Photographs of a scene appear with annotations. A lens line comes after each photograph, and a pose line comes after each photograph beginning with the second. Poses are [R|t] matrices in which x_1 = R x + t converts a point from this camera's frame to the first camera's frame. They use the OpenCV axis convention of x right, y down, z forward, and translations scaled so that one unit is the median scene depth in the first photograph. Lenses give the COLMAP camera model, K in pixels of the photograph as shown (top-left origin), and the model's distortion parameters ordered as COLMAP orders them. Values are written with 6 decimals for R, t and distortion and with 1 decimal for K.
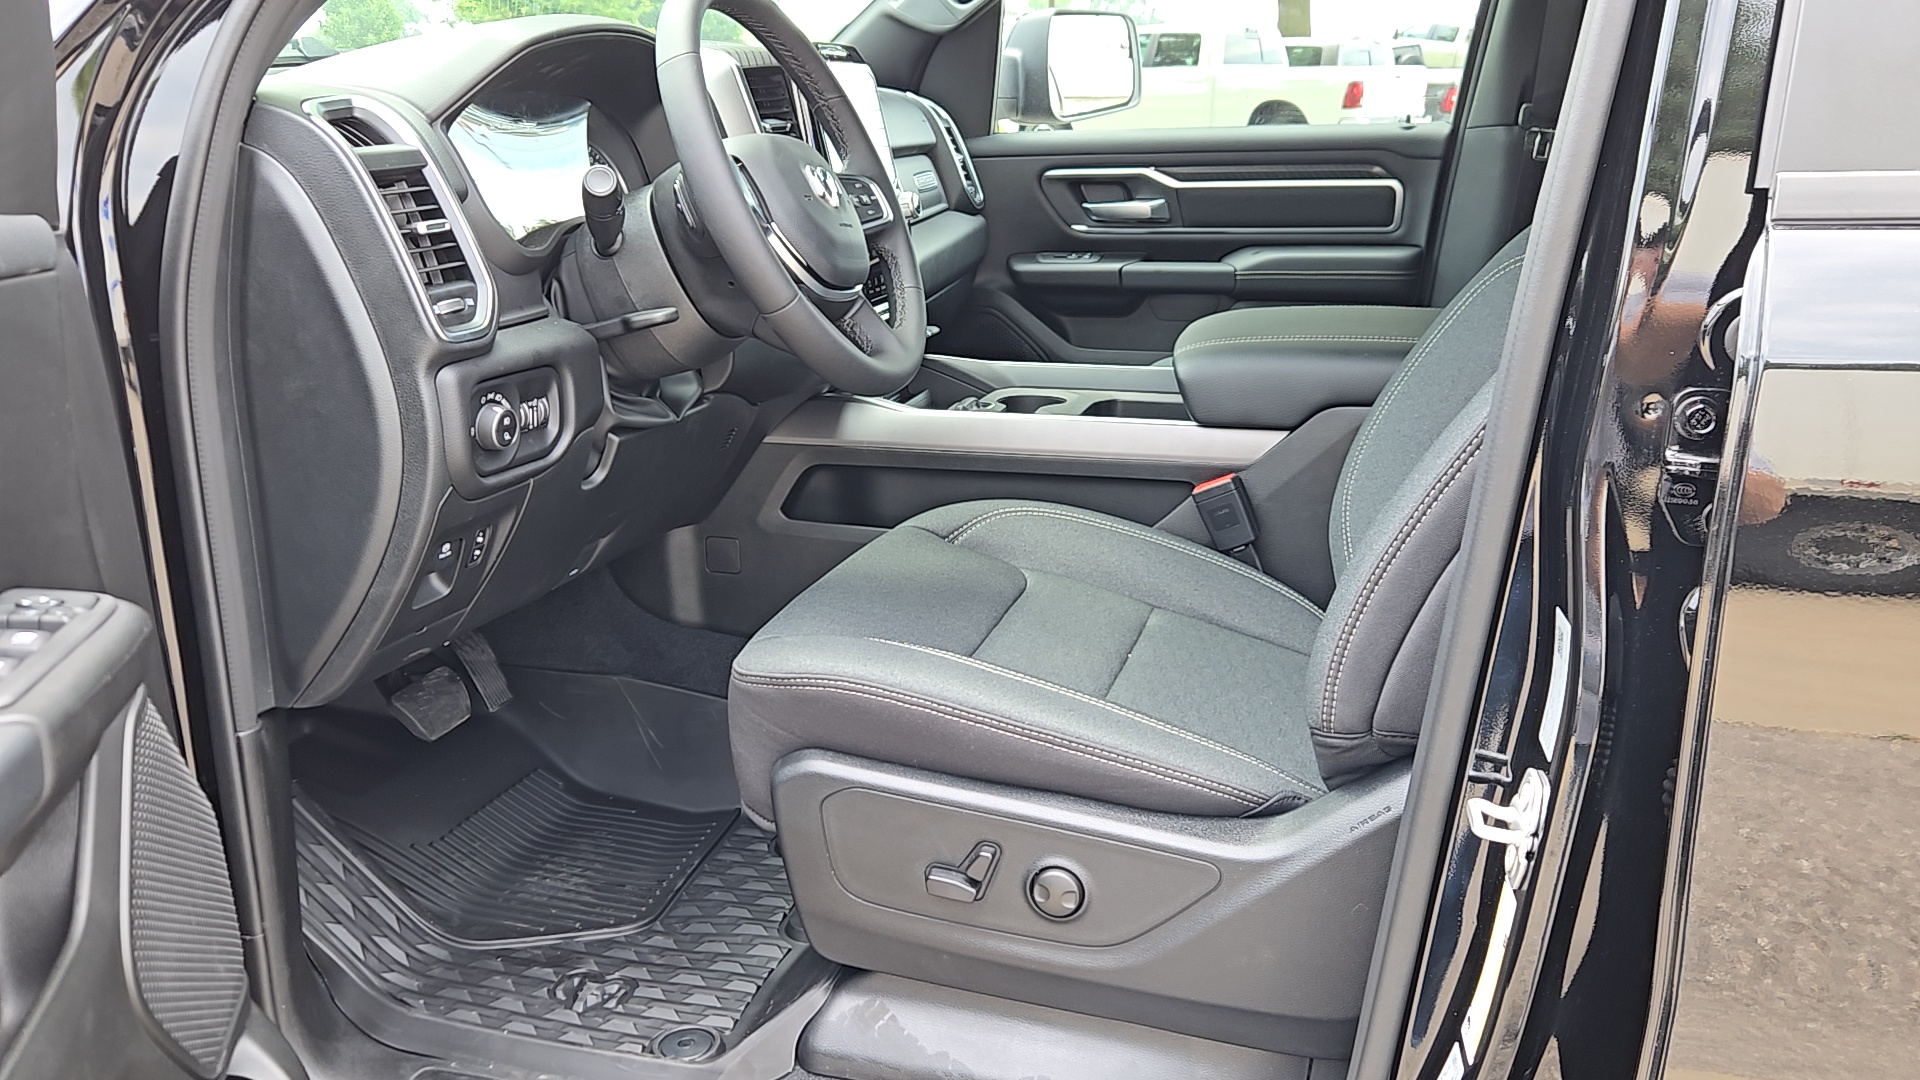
lens RADIAL K [[1540.1, 0, 955.0], [0, 1540.1, 511.5], [0, 0, 1]] dist [0.011877, -0.017671]
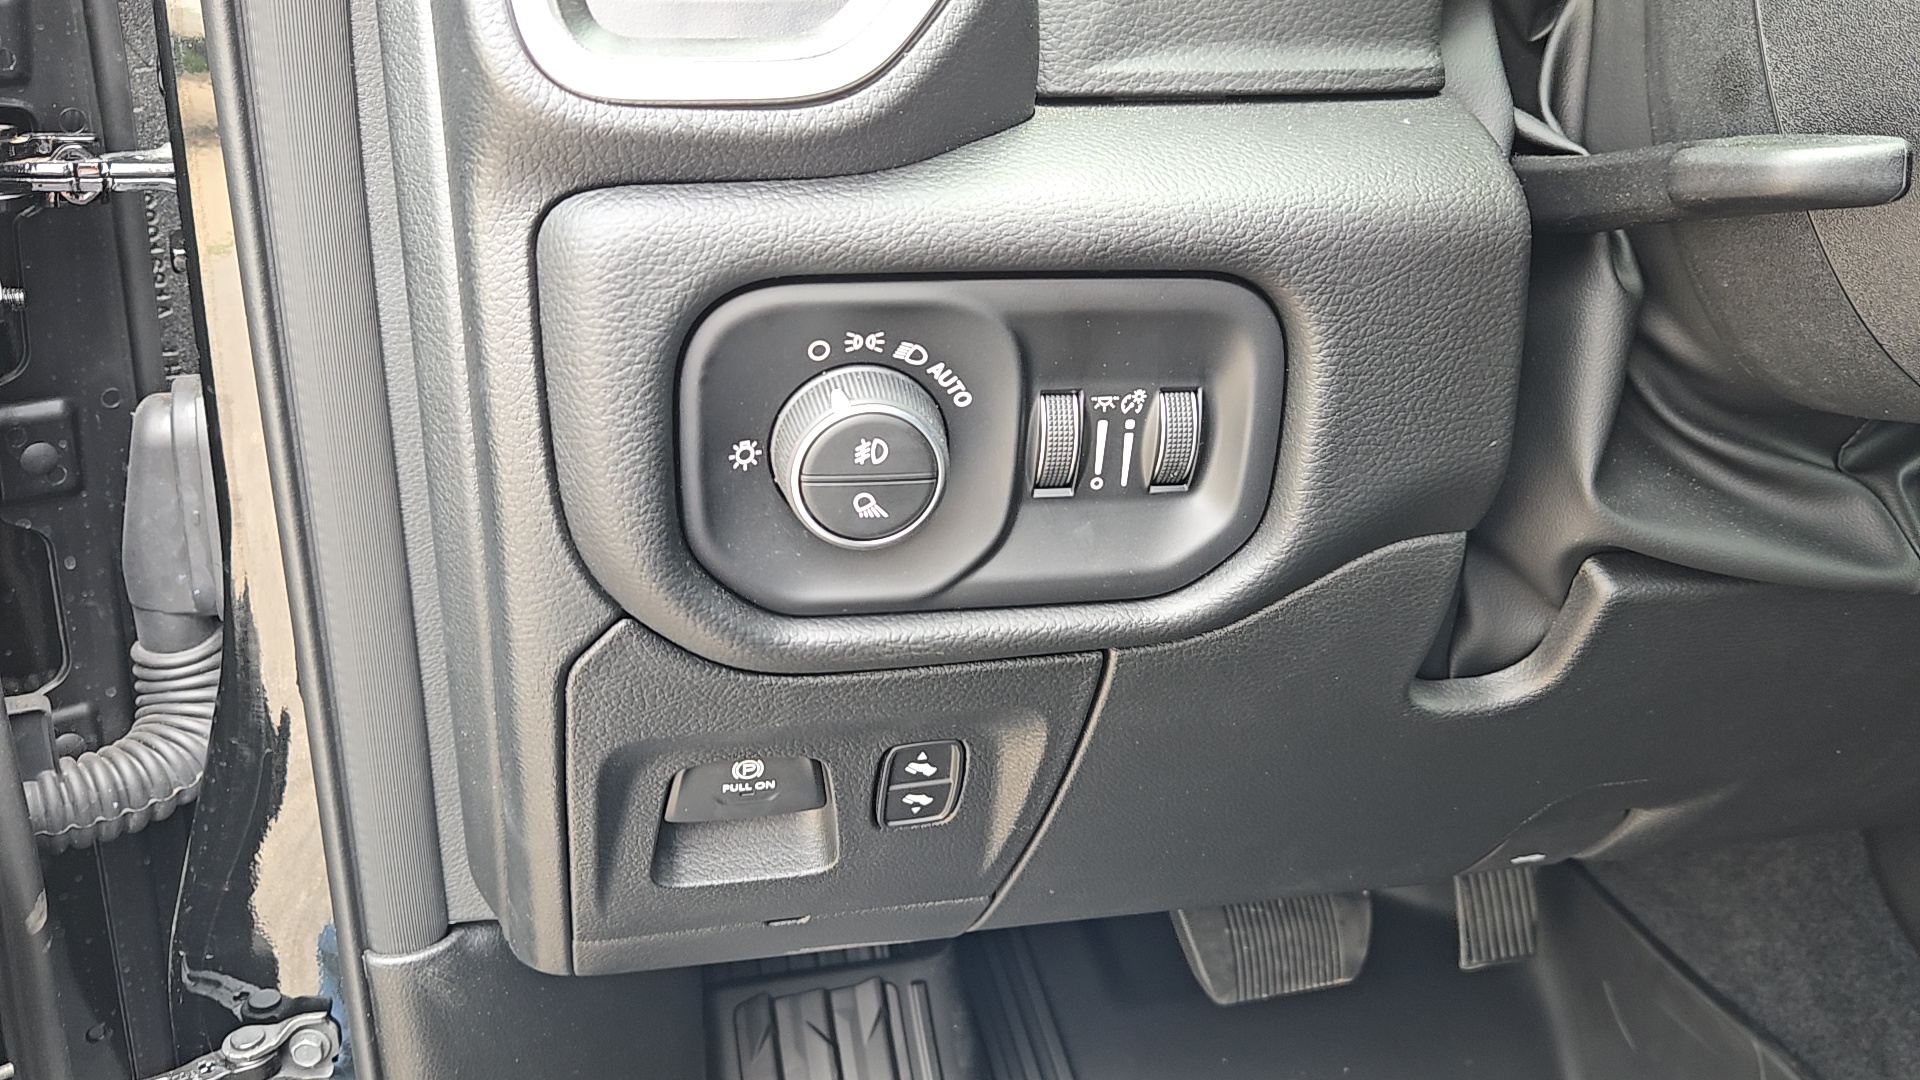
lens RADIAL K [[1540.1, 0, 955.0], [0, 1540.1, 511.5], [0, 0, 1]] dist [0.011877, -0.017671]
pose [[0.519295, 0.328814, -0.788806, -0.068370], [-0.240769, 0.941919, 0.234134, -0.100478], [0.819978, 0.068335, 0.568302, 0.771179]]
